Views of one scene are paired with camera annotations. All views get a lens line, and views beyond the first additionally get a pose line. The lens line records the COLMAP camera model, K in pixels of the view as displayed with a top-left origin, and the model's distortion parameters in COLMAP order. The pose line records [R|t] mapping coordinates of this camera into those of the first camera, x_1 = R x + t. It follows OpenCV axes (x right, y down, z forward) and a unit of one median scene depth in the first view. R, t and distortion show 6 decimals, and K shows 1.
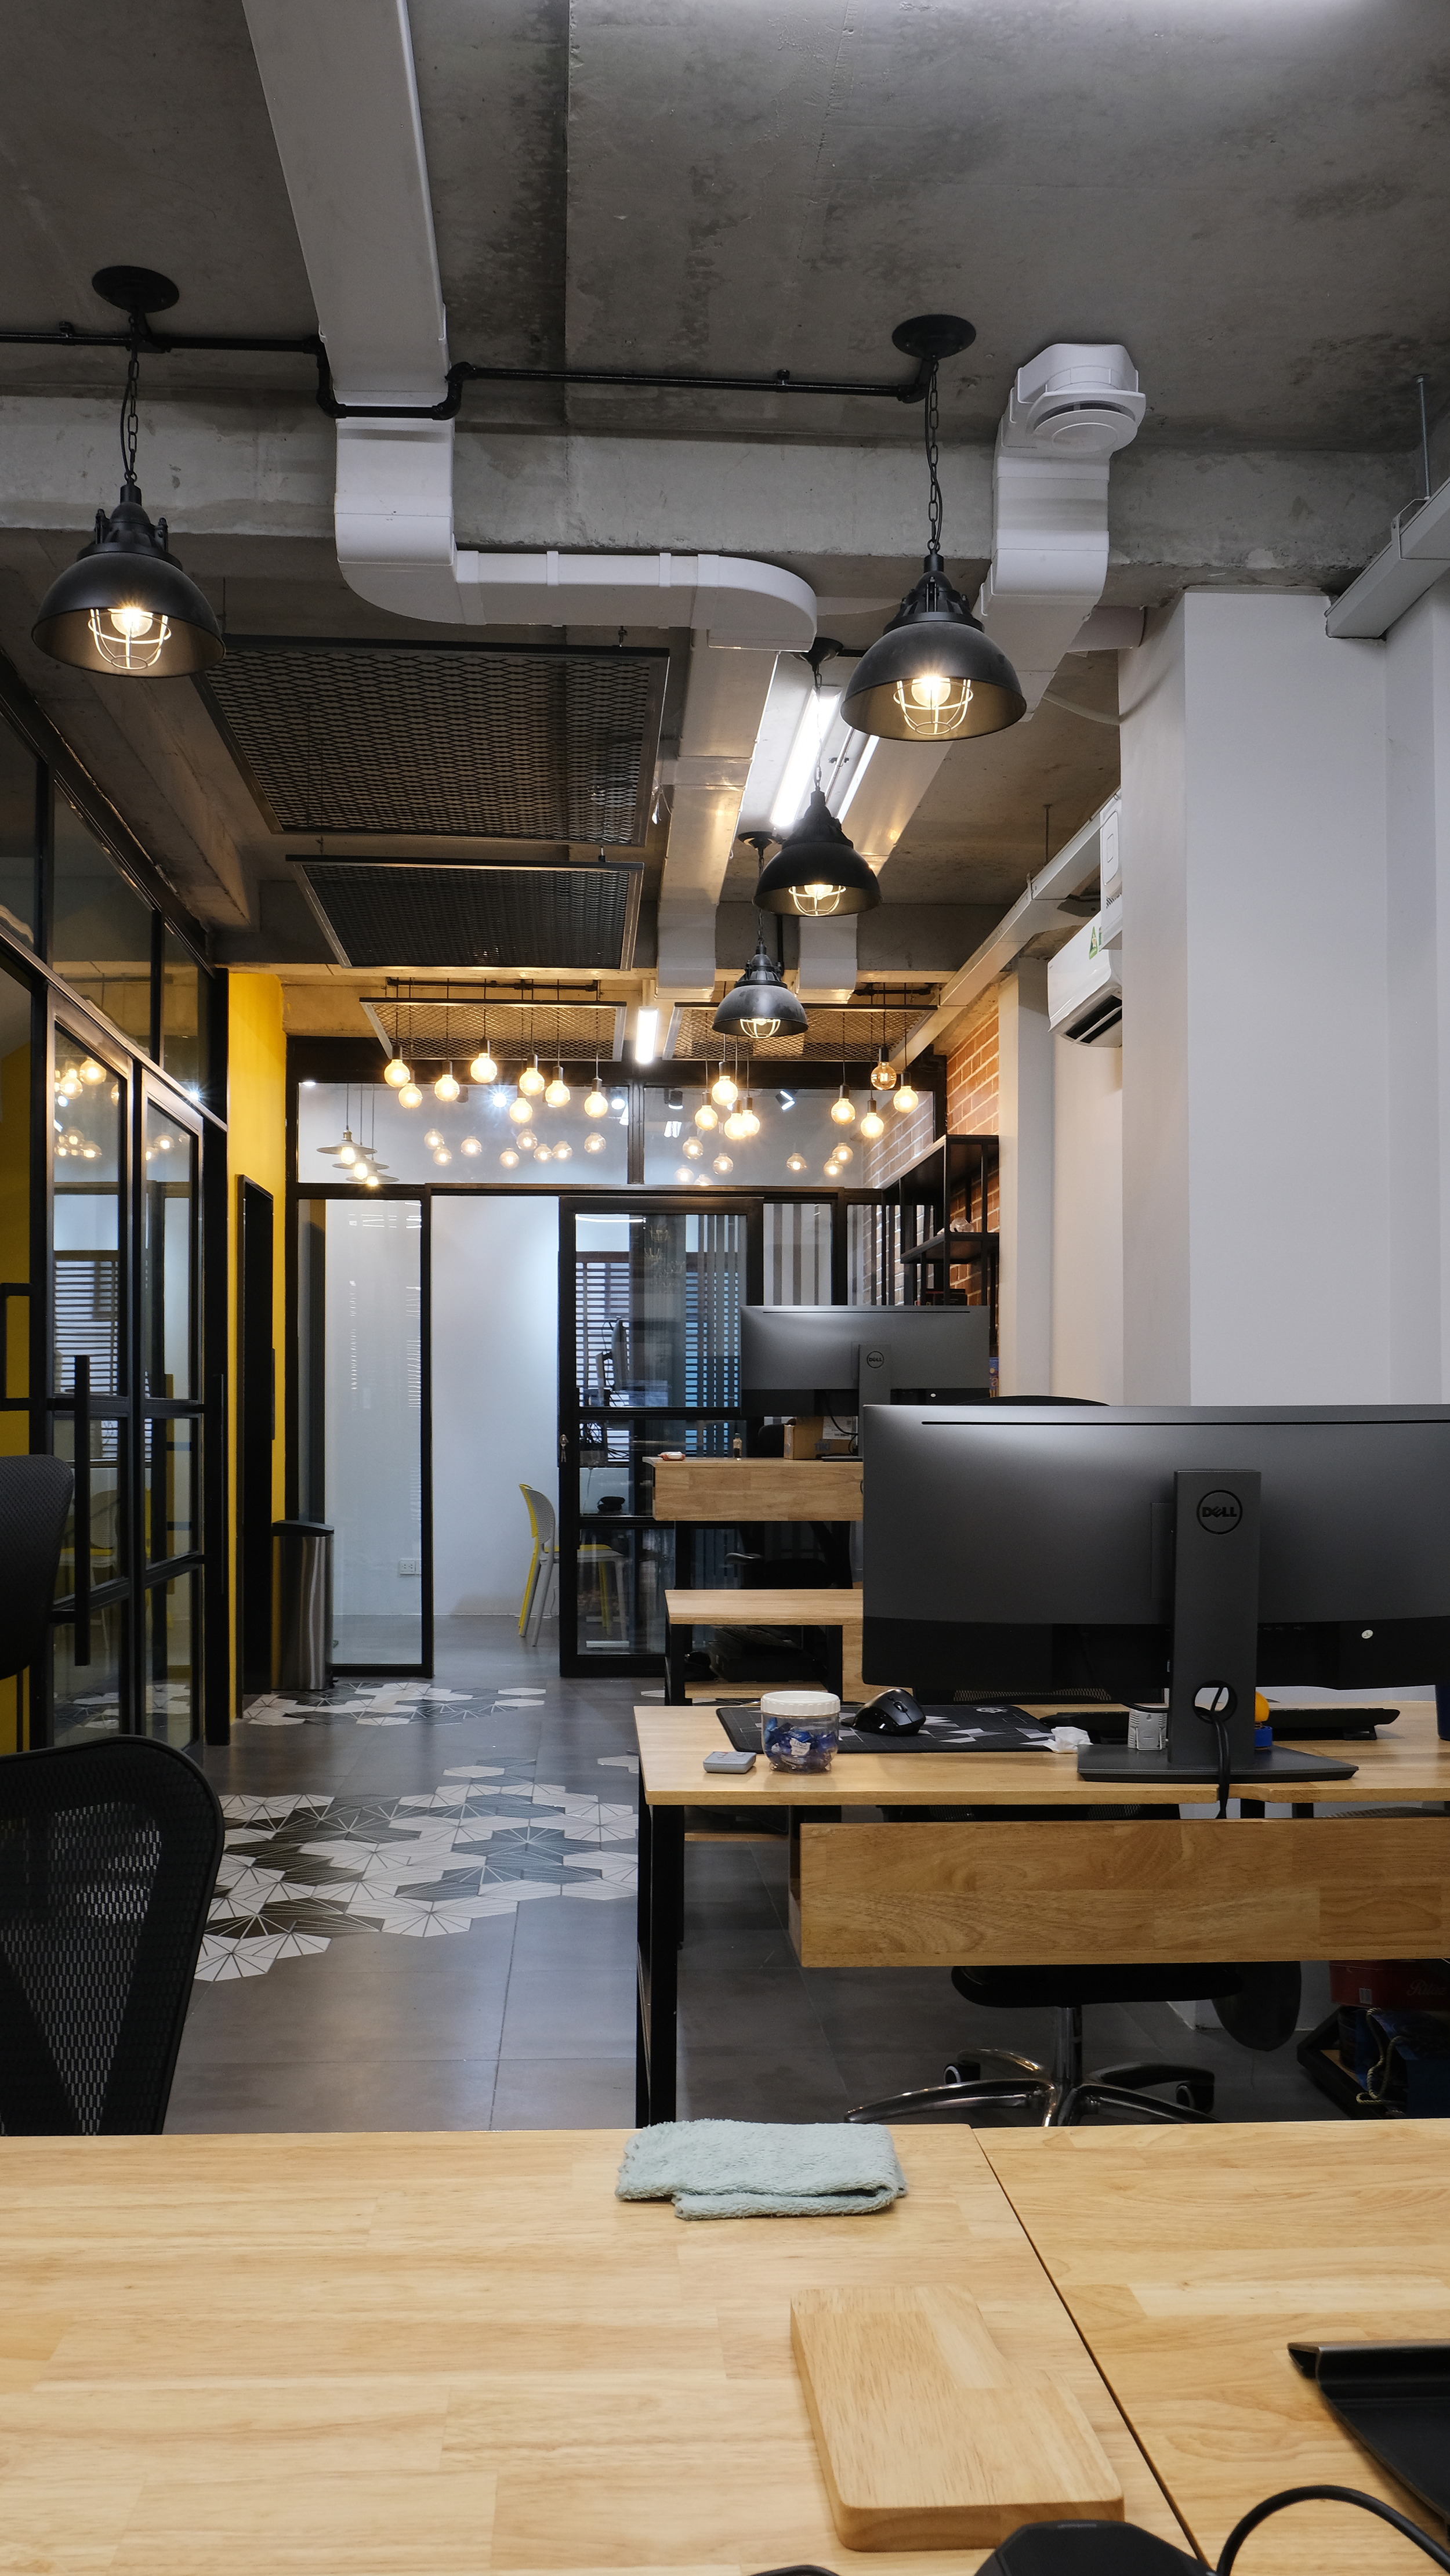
lens RADIAL K [[1926.7, 0, 878.0], [0, 1926.7, 1405.3], [0, 0, 1]] dist [0.003518, 0.001934]
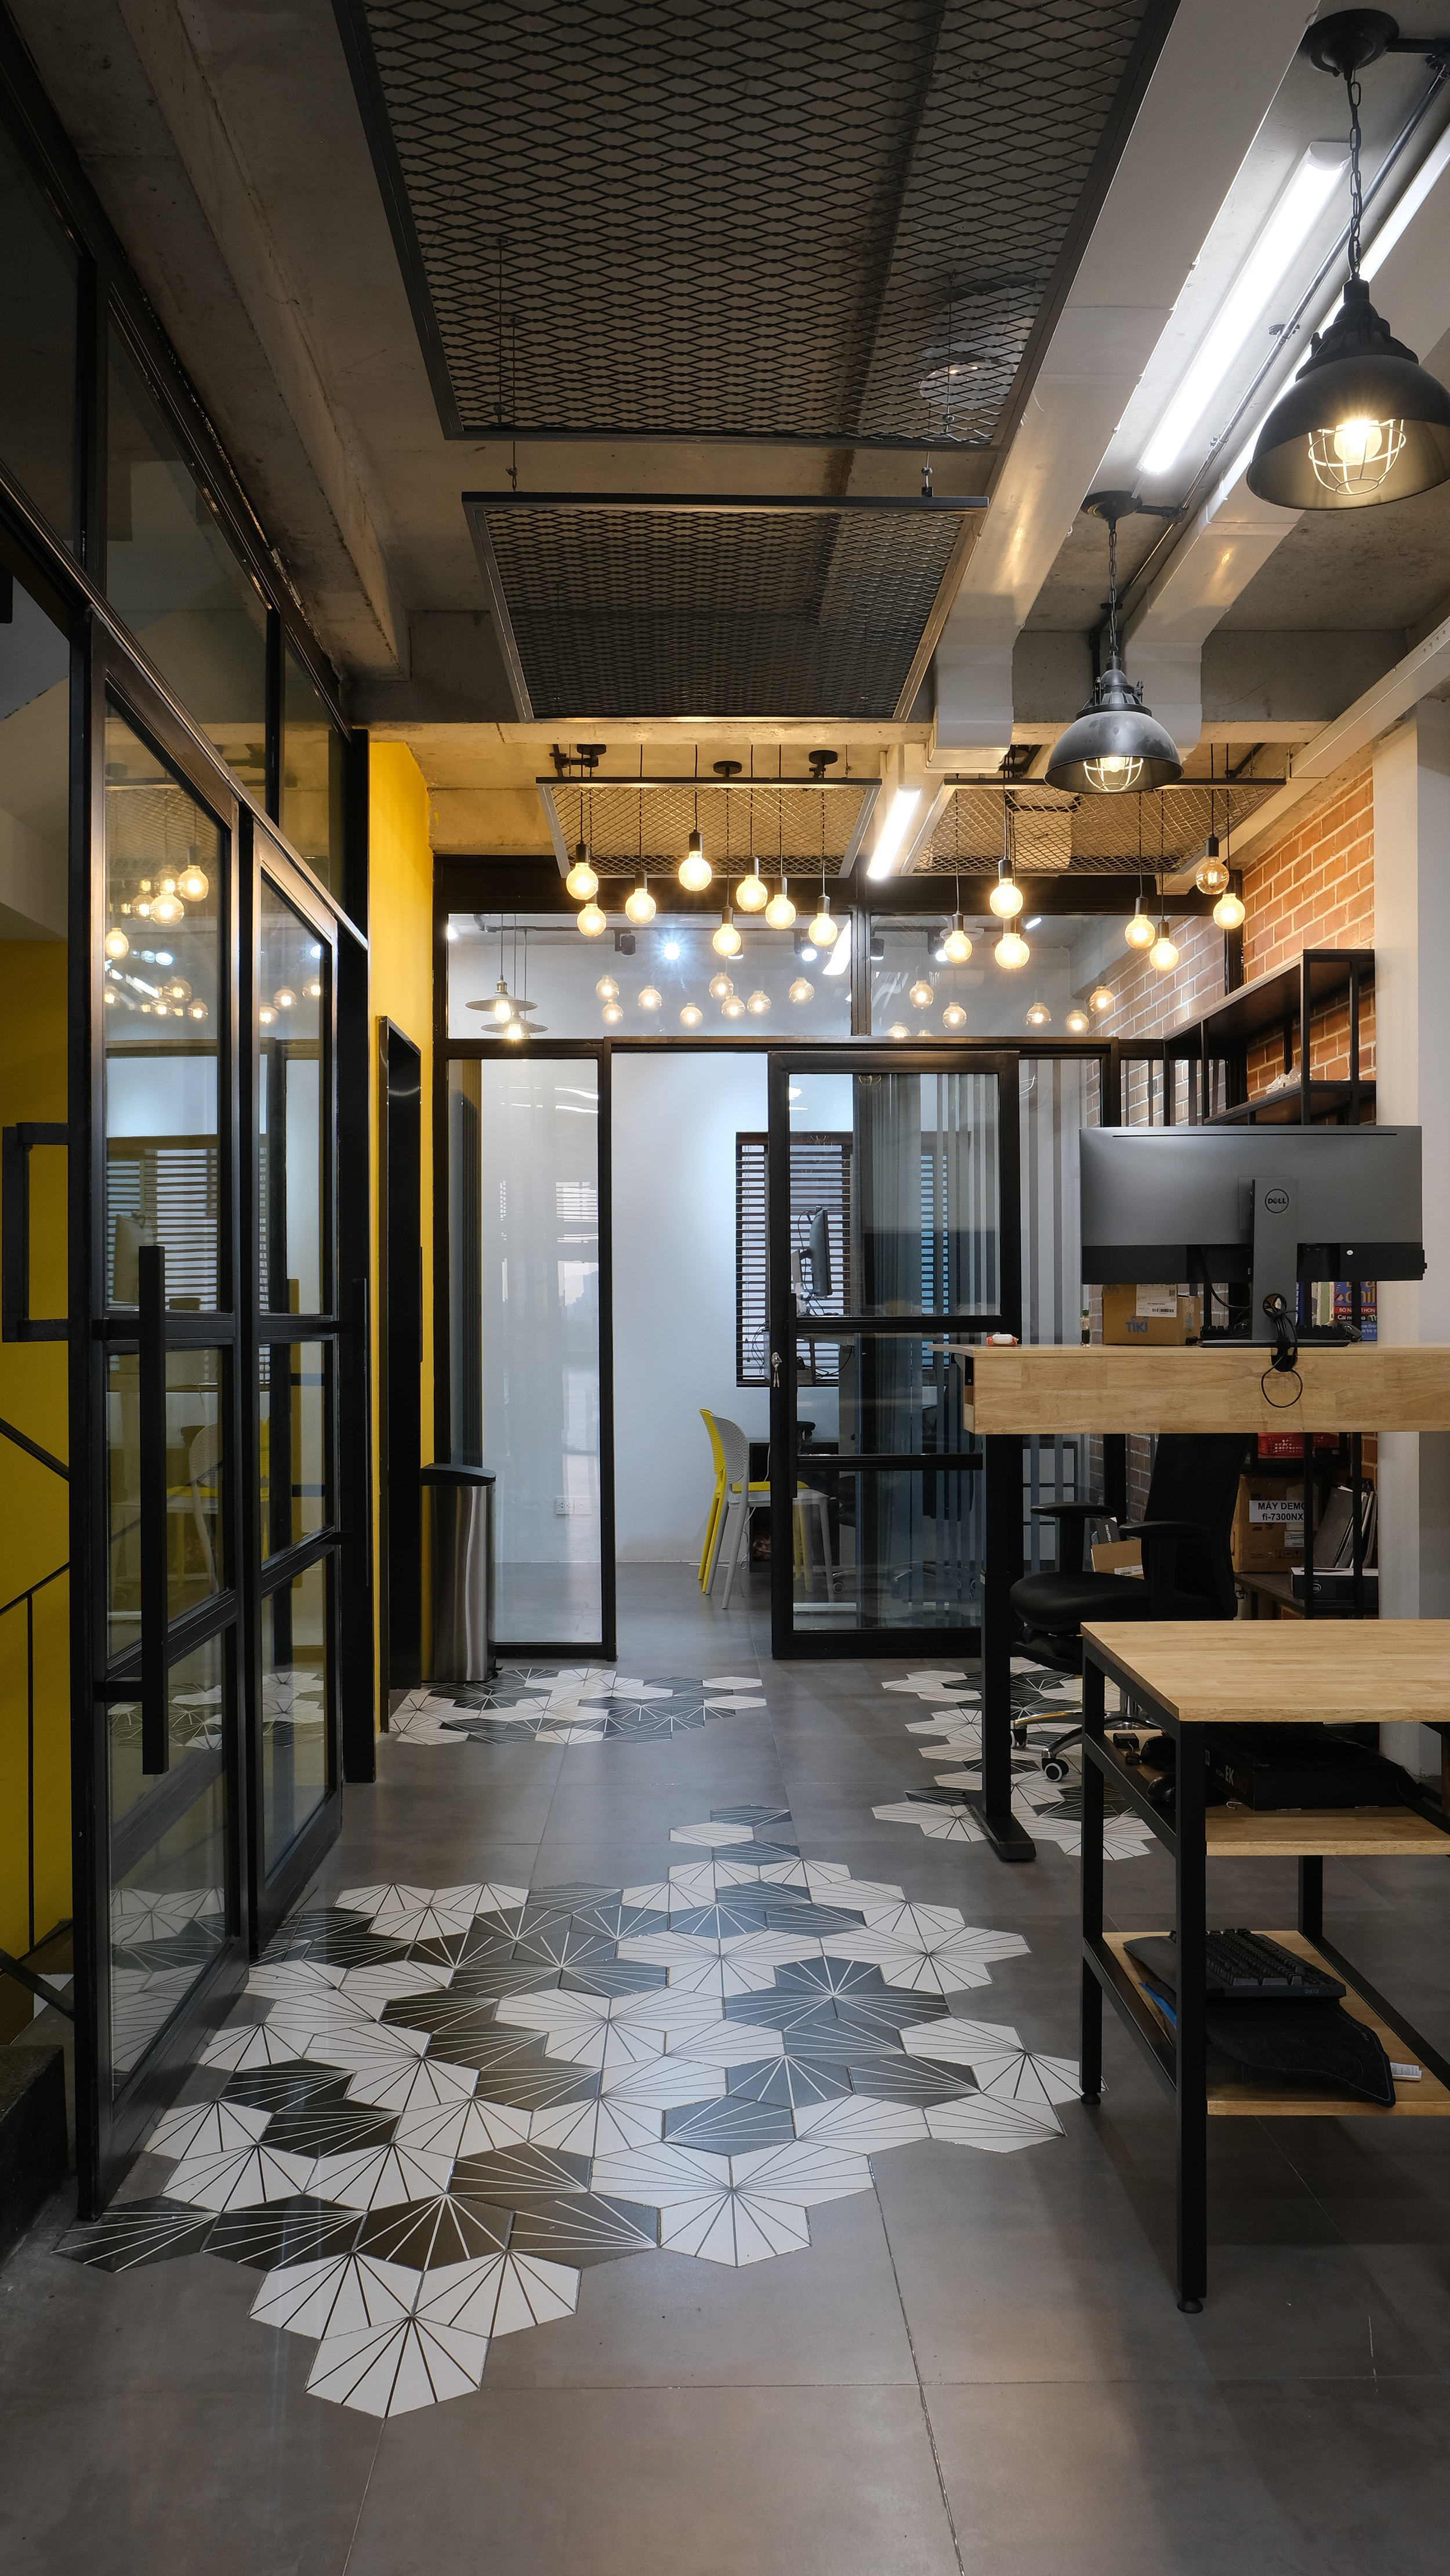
lens RADIAL K [[1923.0, 0, 804.7], [0, 1923.0, 1277.3], [0, 0, 1]] dist [-0.006269, 0.000985]
pose [[0.995839, -0.010453, -0.090528, -0.095751], [0.009008, 0.999826, -0.016355, -0.003093], [0.090683, 0.015472, 0.995760, 0.257394]]
